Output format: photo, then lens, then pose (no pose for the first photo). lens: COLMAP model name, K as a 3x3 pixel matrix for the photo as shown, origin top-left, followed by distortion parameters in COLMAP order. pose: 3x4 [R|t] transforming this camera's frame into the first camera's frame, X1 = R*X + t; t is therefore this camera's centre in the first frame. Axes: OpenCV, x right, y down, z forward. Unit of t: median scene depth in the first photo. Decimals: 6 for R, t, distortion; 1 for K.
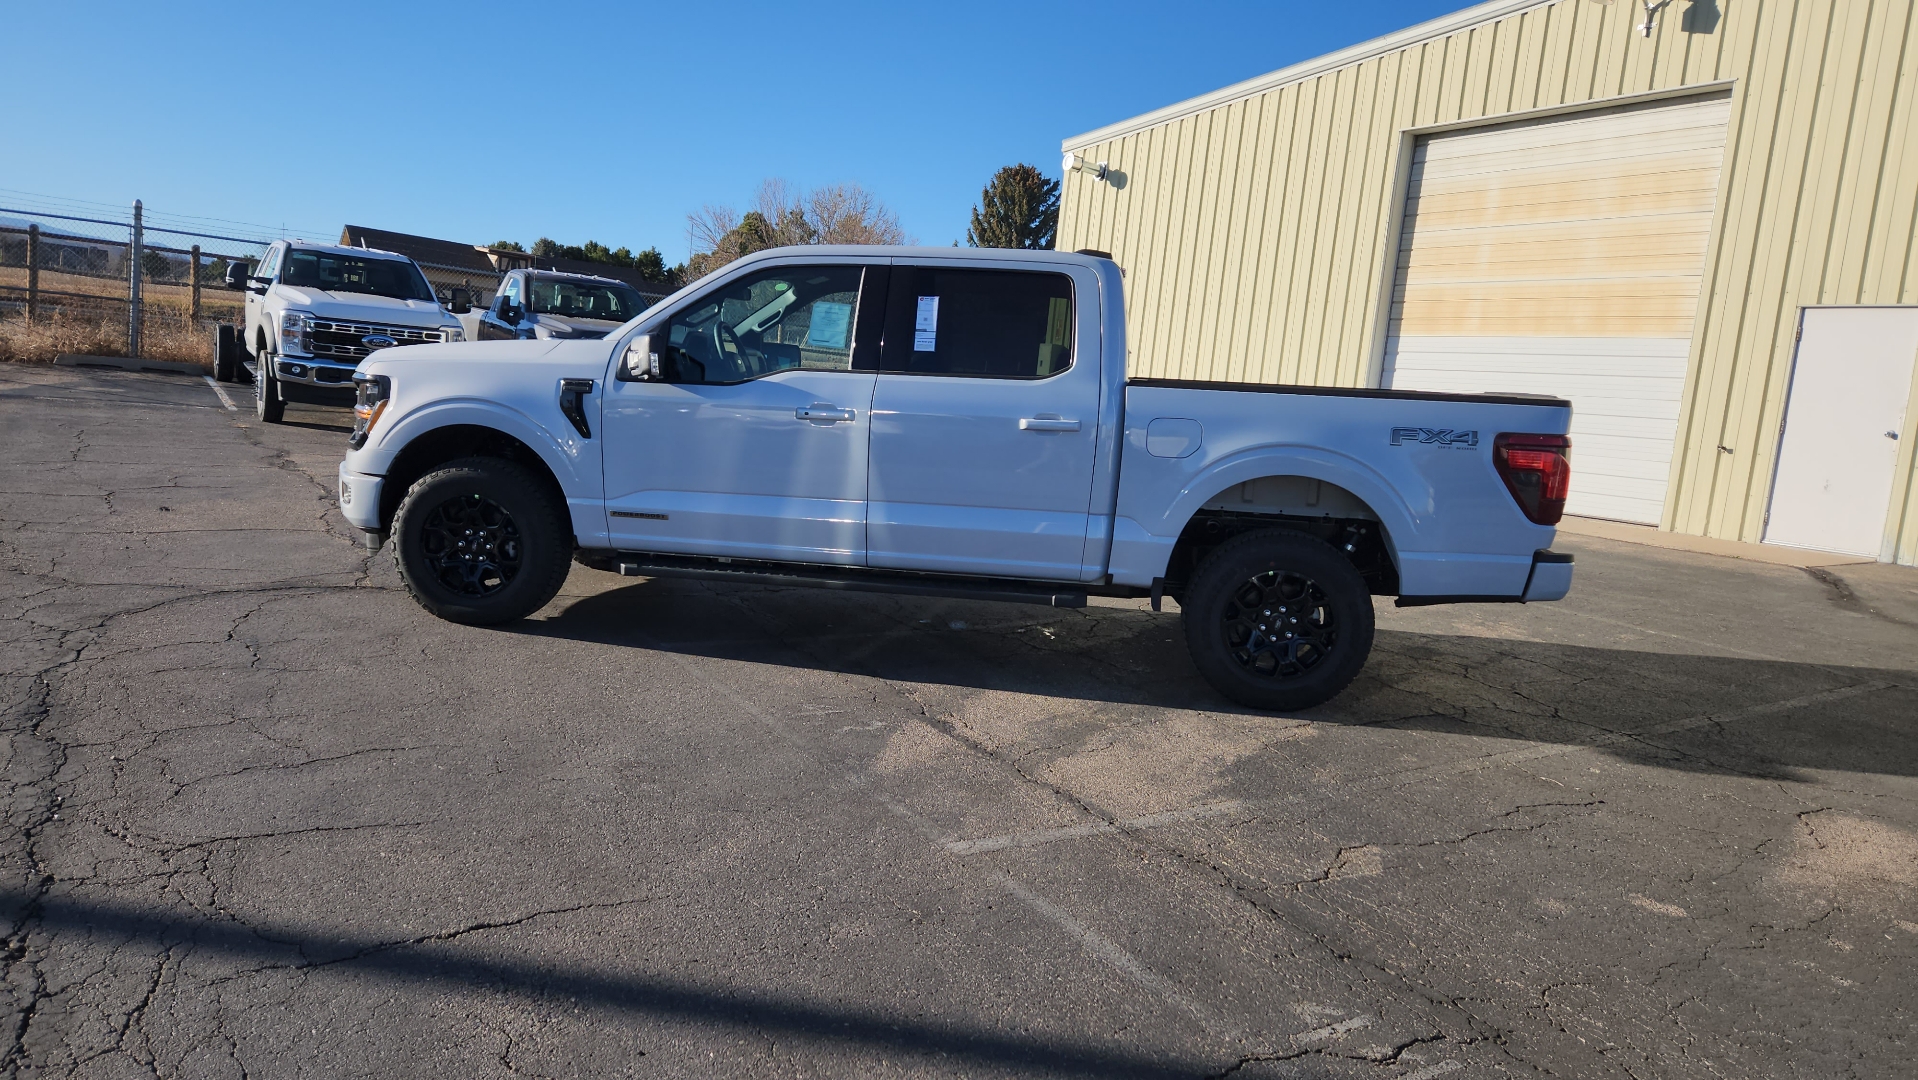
lens RADIAL K [[1268.0, 0, 932.6], [0, 1268.0, 546.2], [0, 0, 1]] dist [0.076813, -0.059407]
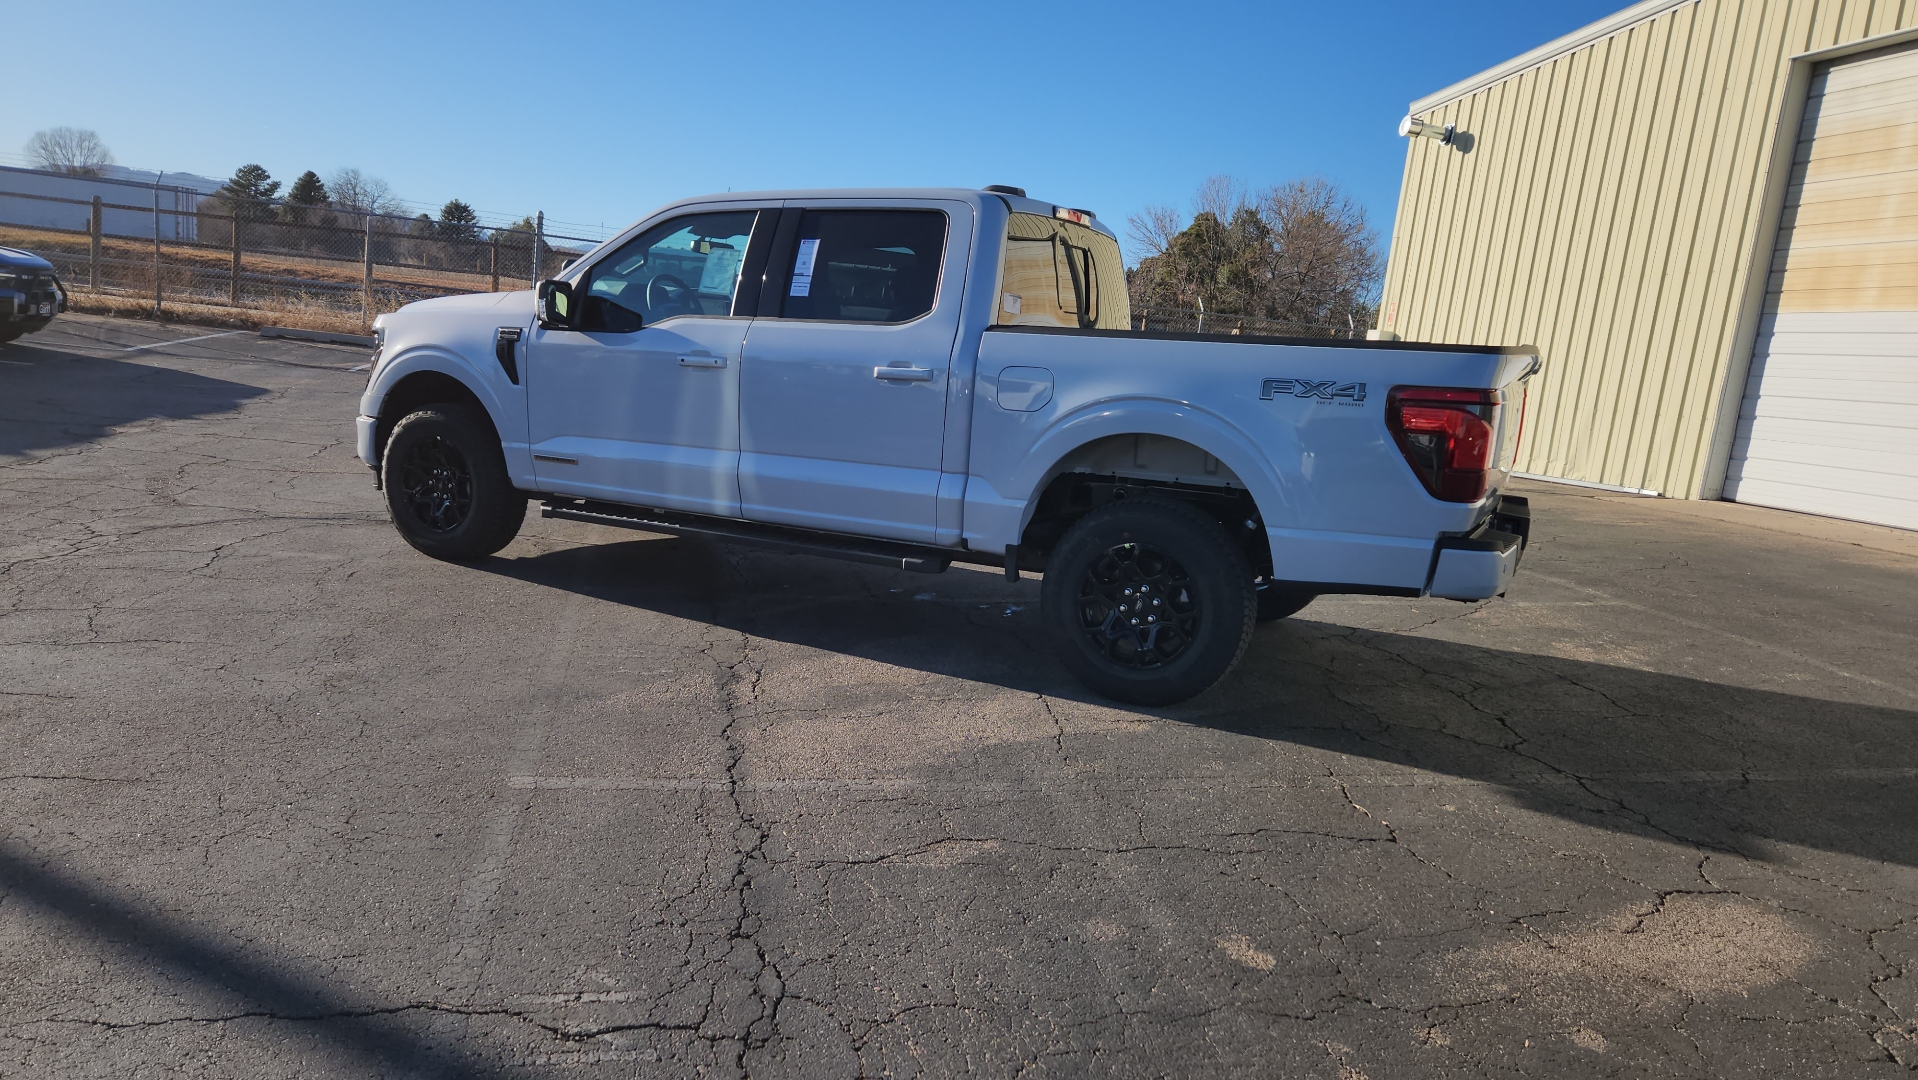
lens RADIAL K [[1265.2, 0, 931.5], [0, 1265.2, 574.0], [0, 0, 1]] dist [0.073178, -0.056560]
pose [[0.937457, 0.062143, -0.342510, 0.420996], [-0.056222, 0.998048, 0.027199, 0.023467], [0.343531, -0.006241, 0.939120, 0.130506]]
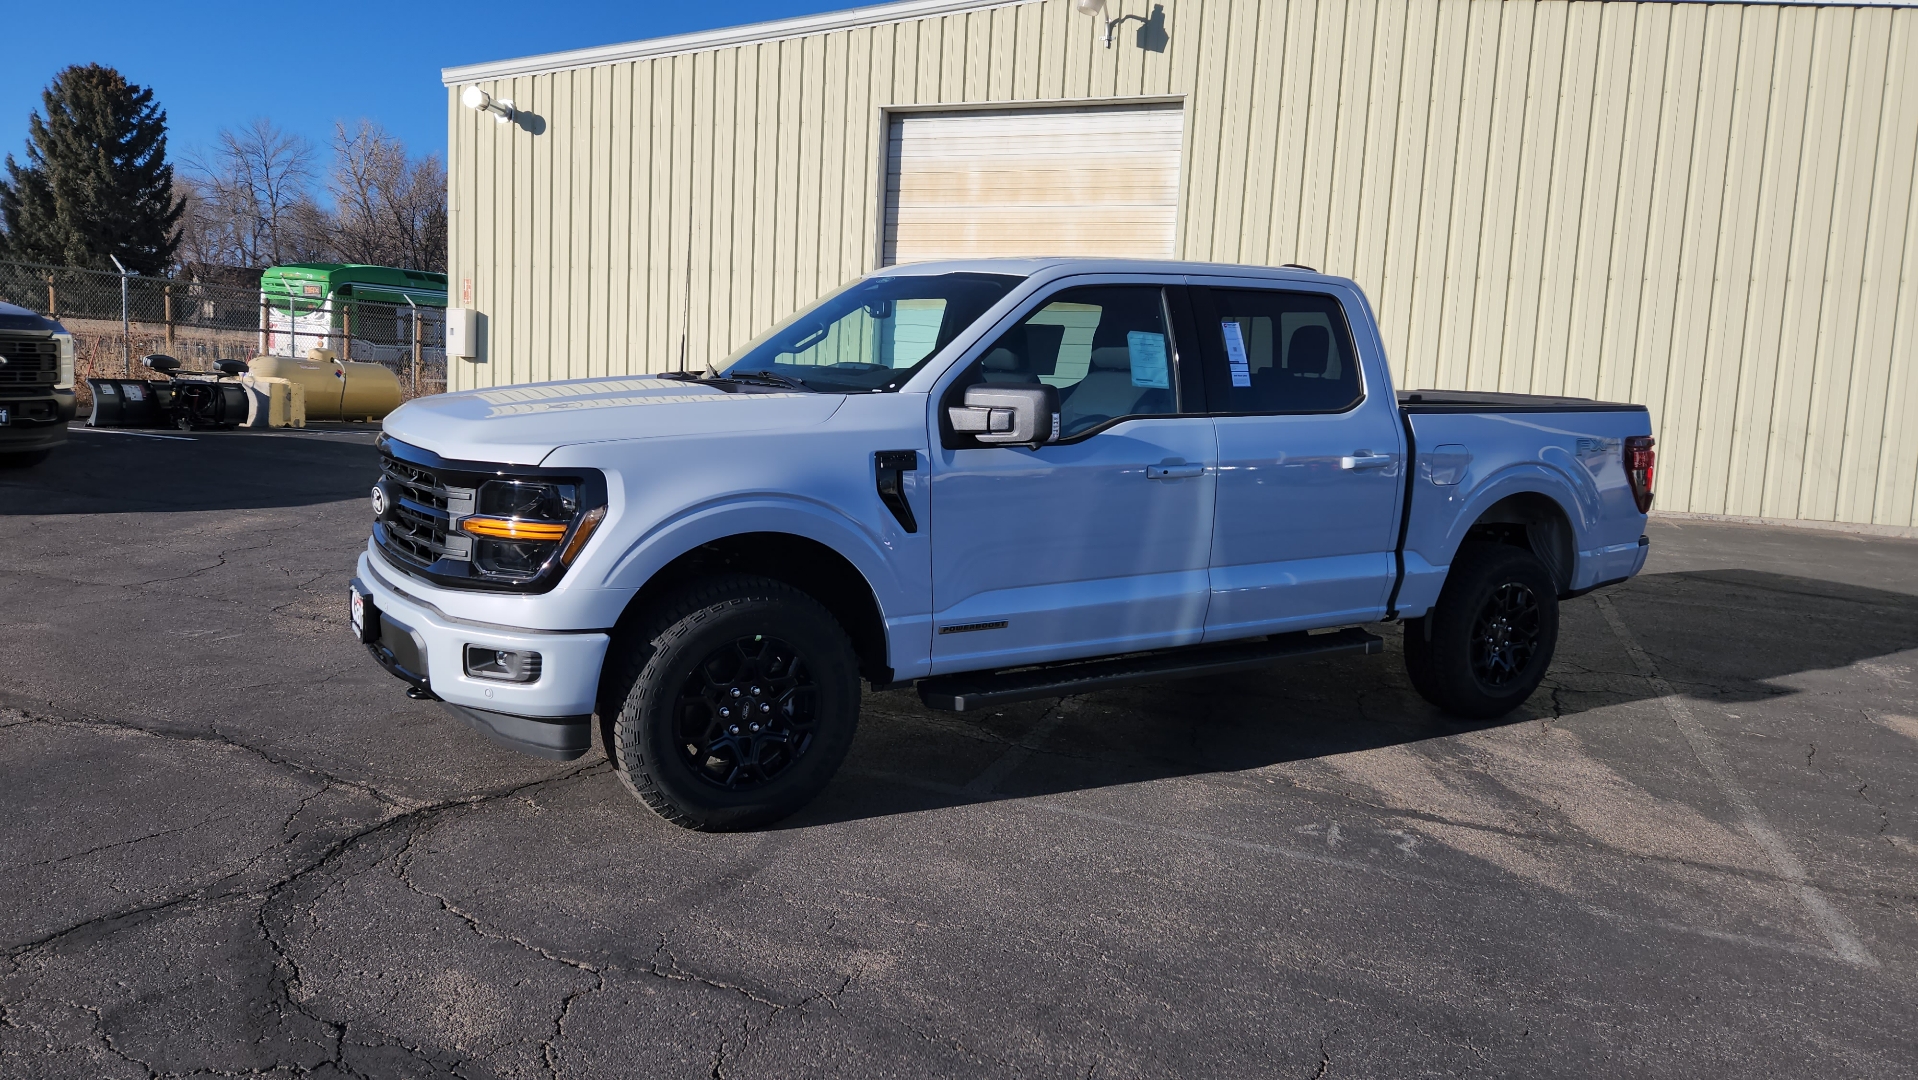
lens RADIAL K [[1265.9, 0, 927.7], [0, 1265.9, 536.3], [0, 0, 1]] dist [0.078187, -0.058875]
pose [[0.794328, -0.119388, 0.595642, -0.687344], [0.097129, 0.992844, 0.069473, -0.131201], [-0.599674, 0.002670, 0.800240, 0.431655]]
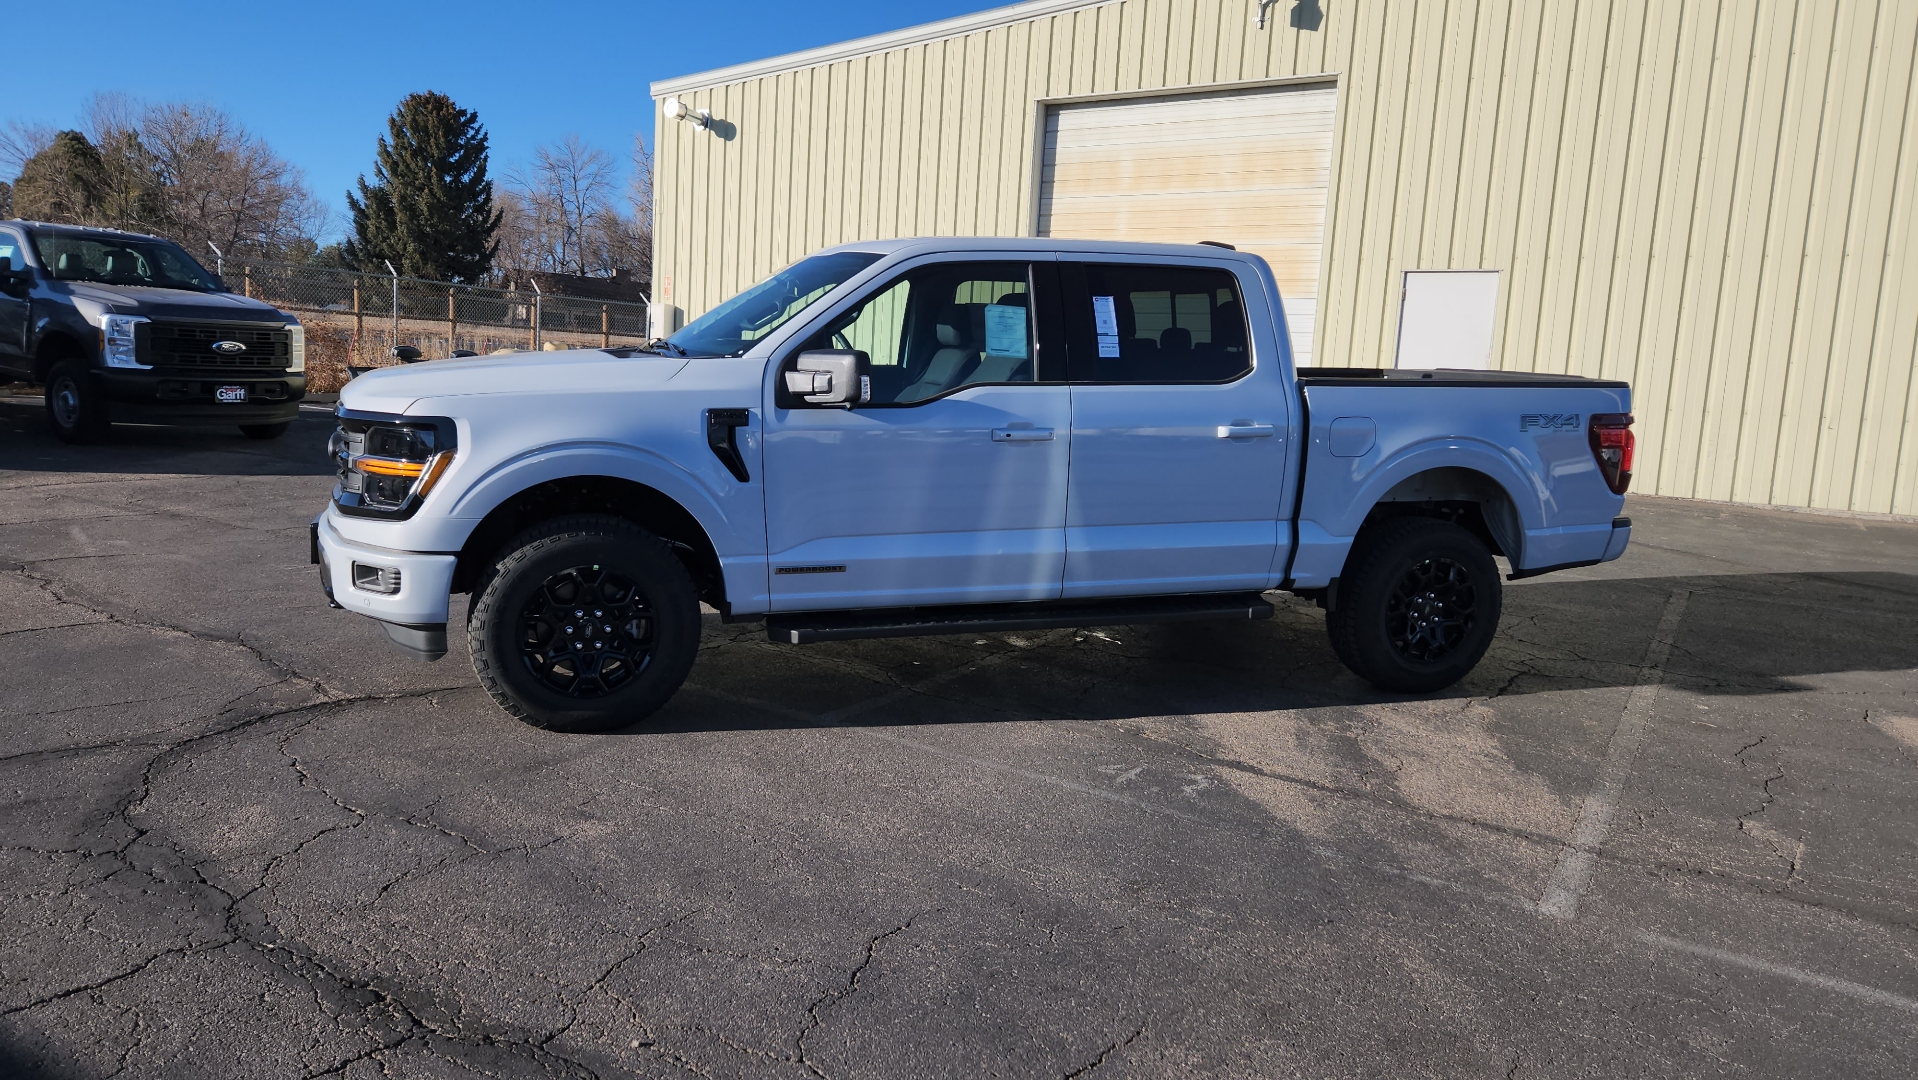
lens RADIAL K [[1268.0, 0, 932.6], [0, 1268.0, 546.2], [0, 0, 1]] dist [0.076813, -0.059407]
pose [[0.901387, -0.100116, 0.421281, -0.507198], [0.081847, 0.994759, 0.061278, -0.083939], [-0.425208, -0.020755, 0.904858, 0.225287]]
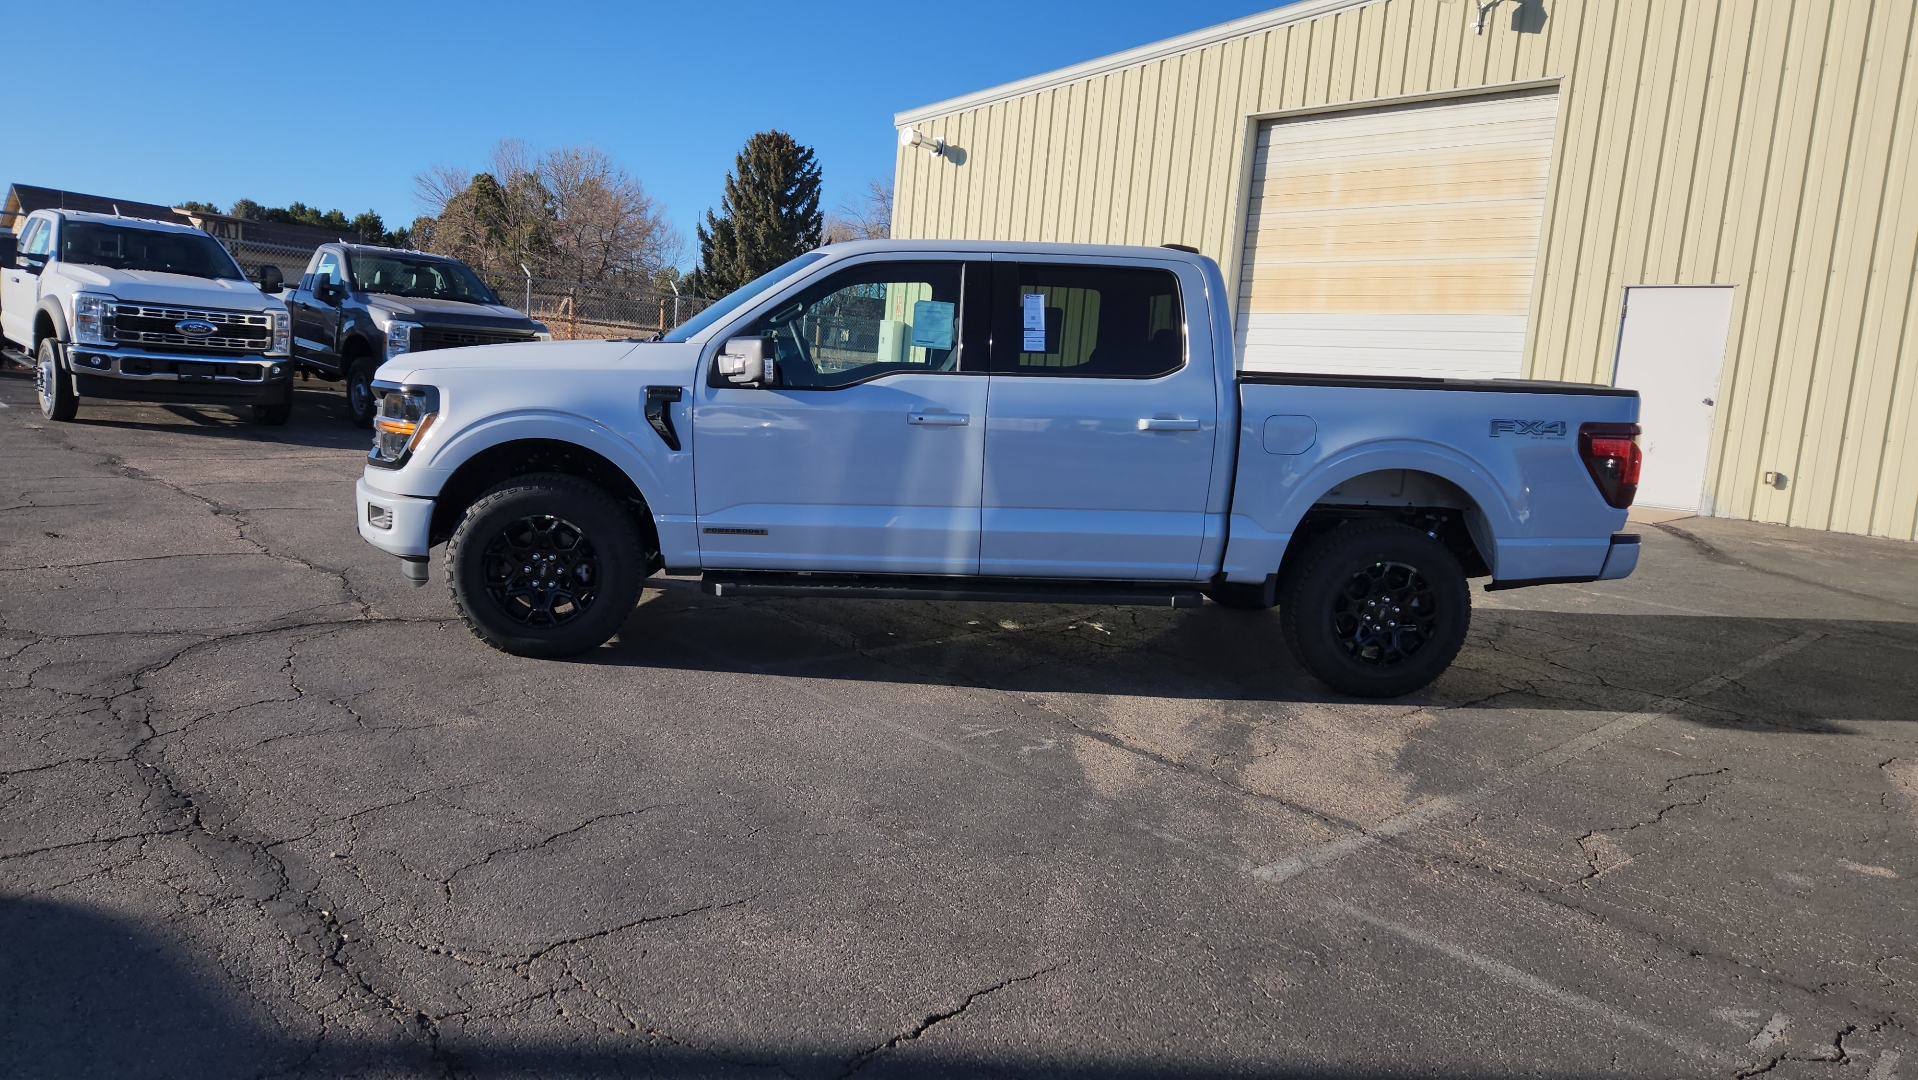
lens RADIAL K [[1268.0, 0, 932.6], [0, 1268.0, 546.2], [0, 0, 1]] dist [0.076813, -0.059407]
pose [[0.980332, -0.042407, 0.192743, -0.270441], [0.037785, 0.998905, 0.027596, -0.033920], [-0.193702, -0.019771, 0.980861, 0.061615]]
